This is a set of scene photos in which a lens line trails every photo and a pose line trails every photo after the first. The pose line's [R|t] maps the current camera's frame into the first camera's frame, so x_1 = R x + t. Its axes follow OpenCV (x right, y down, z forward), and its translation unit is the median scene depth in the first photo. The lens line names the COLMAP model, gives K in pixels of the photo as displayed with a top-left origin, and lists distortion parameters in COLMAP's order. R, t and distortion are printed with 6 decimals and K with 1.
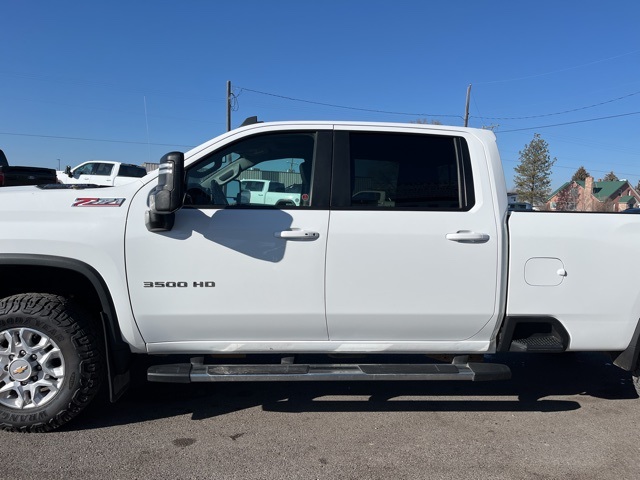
lens RADIAL K [[478.5, 0, 320.0], [0, 478.5, 240.0], [0, 0, 1]] dist [0.075933, -0.104926]
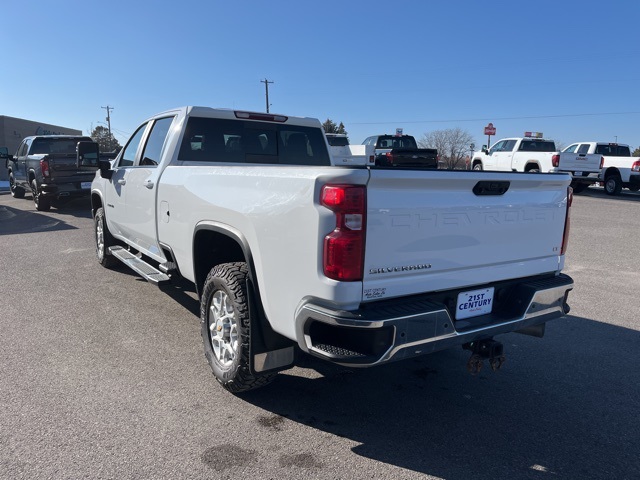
lens RADIAL K [[478.5, 0, 320.0], [0, 478.5, 240.0], [0, 0, 1]] dist [0.075933, -0.104926]
pose [[0.491808, 0.109753, -0.863759, 1.645996], [-0.072550, 0.993740, 0.084960, -0.001170], [0.867676, 0.020882, 0.496691, 0.639529]]
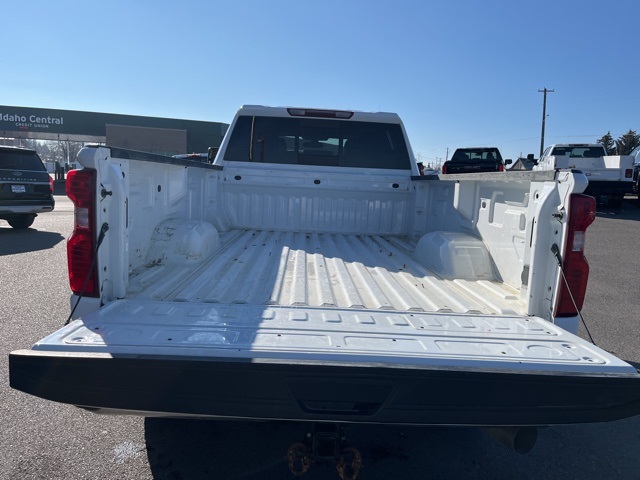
lens RADIAL K [[478.5, 0, 320.0], [0, 478.5, 240.0], [0, 0, 1]] dist [0.075933, -0.104926]
pose [[-0.045392, 0.100546, -0.993896, 1.593502], [-0.119241, 0.987263, 0.105321, -0.031515], [0.991827, 0.123294, -0.032824, 1.247336]]
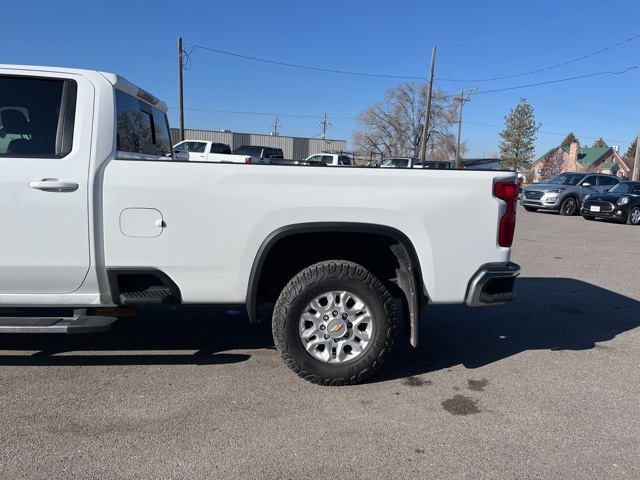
lens RADIAL K [[478.5, 0, 320.0], [0, 478.5, 240.0], [0, 0, 1]] dist [0.075933, -0.104926]
pose [[0.999953, 0.006838, 0.006888, 0.730954], [-0.007311, 0.997433, 0.071225, 0.026016], [-0.006384, -0.071272, 0.997436, 0.027873]]
